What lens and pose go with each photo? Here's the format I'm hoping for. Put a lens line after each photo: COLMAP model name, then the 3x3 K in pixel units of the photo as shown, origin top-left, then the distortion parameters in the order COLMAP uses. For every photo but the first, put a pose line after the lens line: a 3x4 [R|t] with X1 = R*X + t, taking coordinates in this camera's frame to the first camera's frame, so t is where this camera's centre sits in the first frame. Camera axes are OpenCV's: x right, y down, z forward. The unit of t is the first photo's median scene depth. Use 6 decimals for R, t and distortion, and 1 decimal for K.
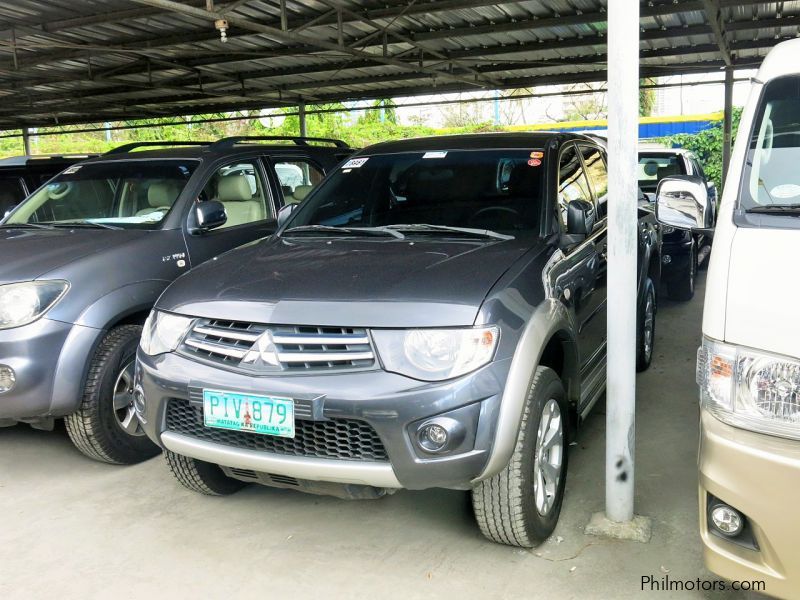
lens RADIAL K [[711.0, 0, 417.3], [0, 711.0, 300.8], [0, 0, 1]] dist [0.003651, -0.006603]
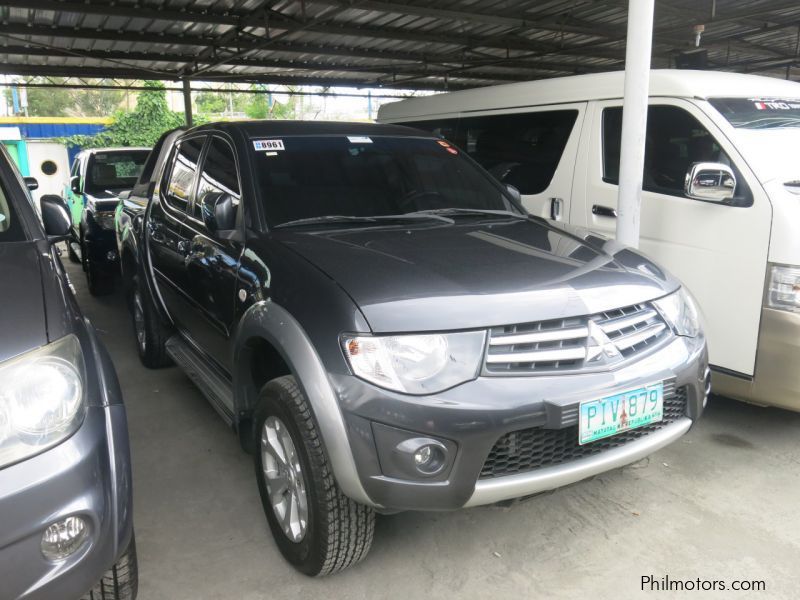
lens RADIAL K [[619.9, 0, 400.8], [0, 619.9, 296.4], [0, 0, 1]] dist [0.000154, -0.004494]
pose [[0.634875, -0.149467, 0.758019, -0.971333], [0.135350, 0.987453, 0.081345, -0.089101], [-0.760667, 0.050953, 0.647140, 0.675011]]
